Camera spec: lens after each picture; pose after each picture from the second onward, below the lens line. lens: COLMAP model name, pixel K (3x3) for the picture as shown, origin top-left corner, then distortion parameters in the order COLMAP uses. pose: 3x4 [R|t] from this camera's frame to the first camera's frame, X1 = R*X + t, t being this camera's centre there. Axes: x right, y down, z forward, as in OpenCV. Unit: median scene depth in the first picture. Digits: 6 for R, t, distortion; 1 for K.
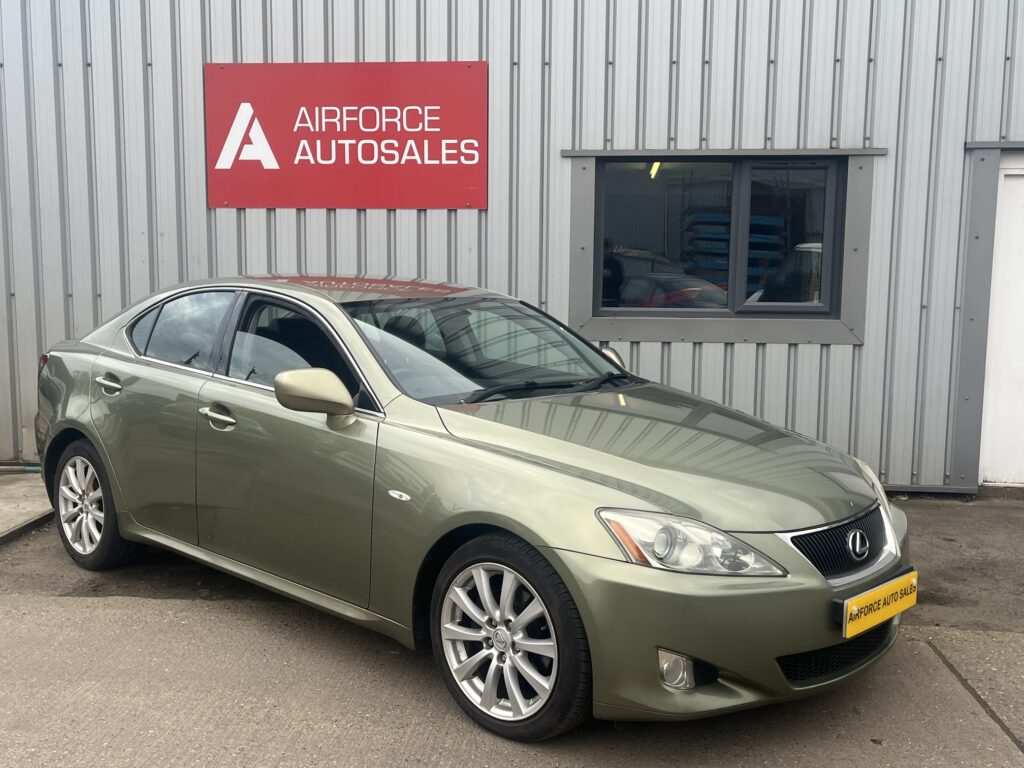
lens RADIAL K [[1042.7, 0, 514.7], [0, 1042.7, 381.7], [0, 0, 1]] dist [0.031566, 0.000000]
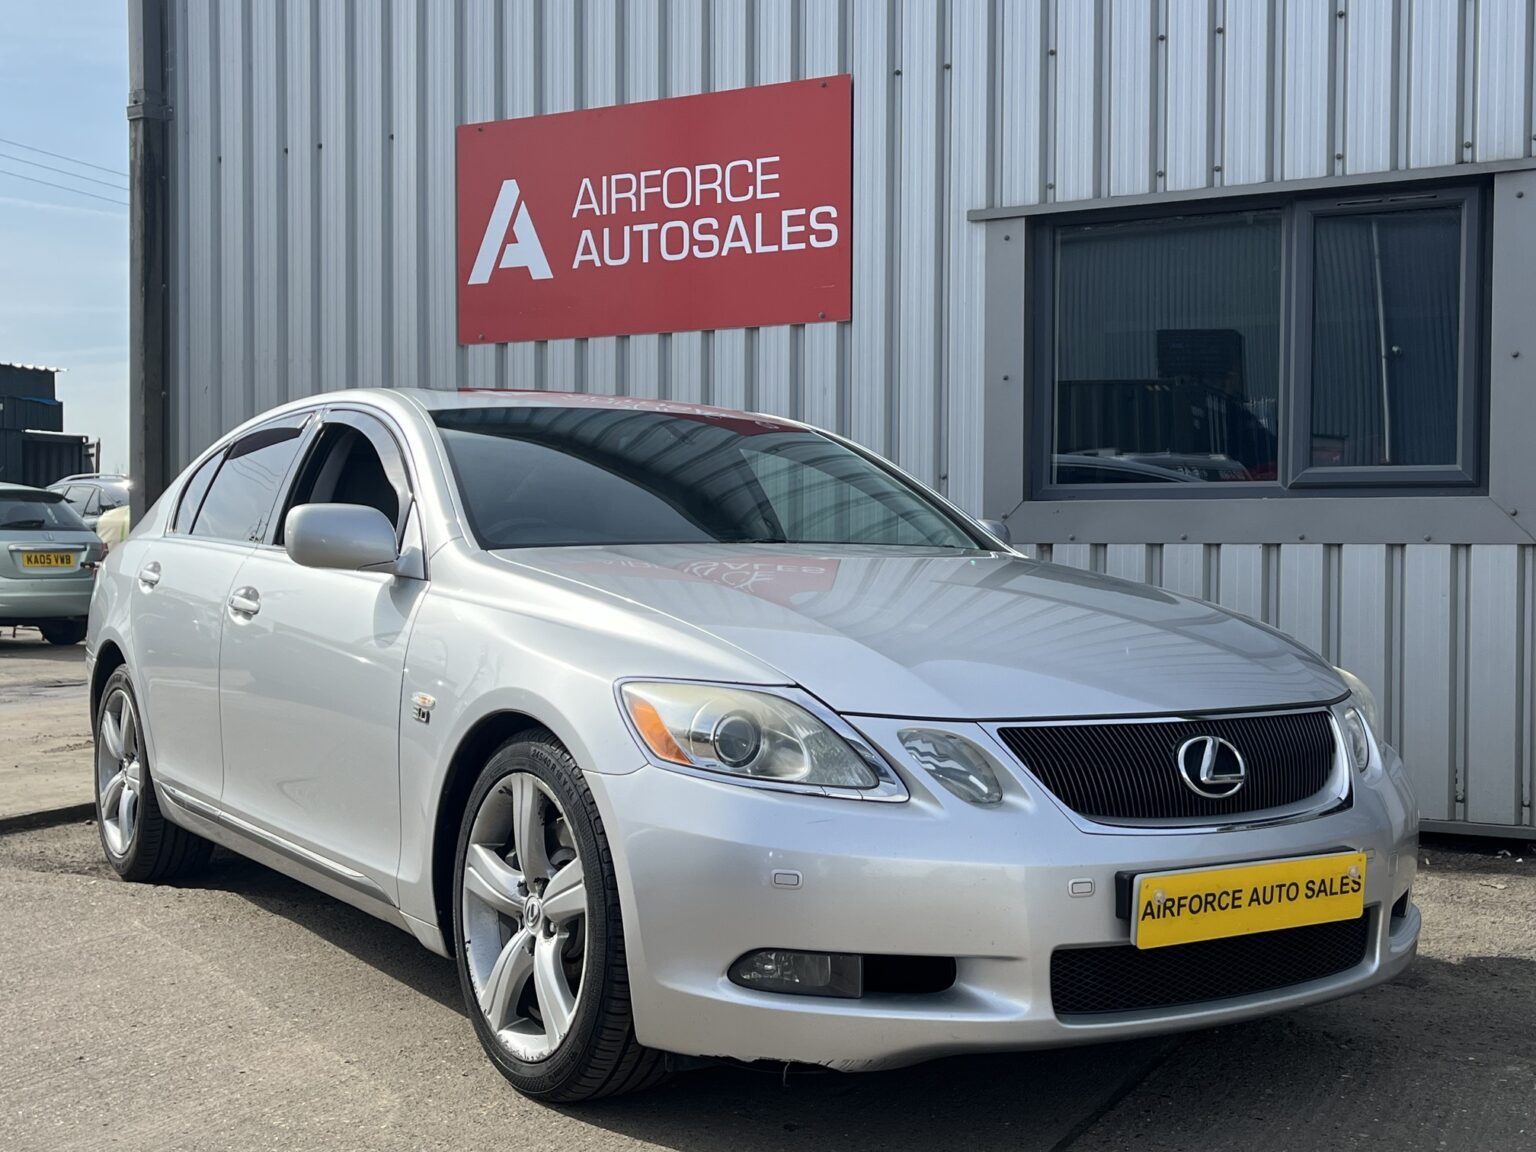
lens RADIAL K [[1855.9, 0, 756.3], [0, 1855.9, 615.6], [0, 0, 1]] dist [0.027505, 0.000000]
pose [[0.915398, 0.007247, -0.402486, 0.347659], [-0.037758, 0.996976, -0.067924, 0.073418], [0.400776, 0.077375, 0.912903, 0.036410]]
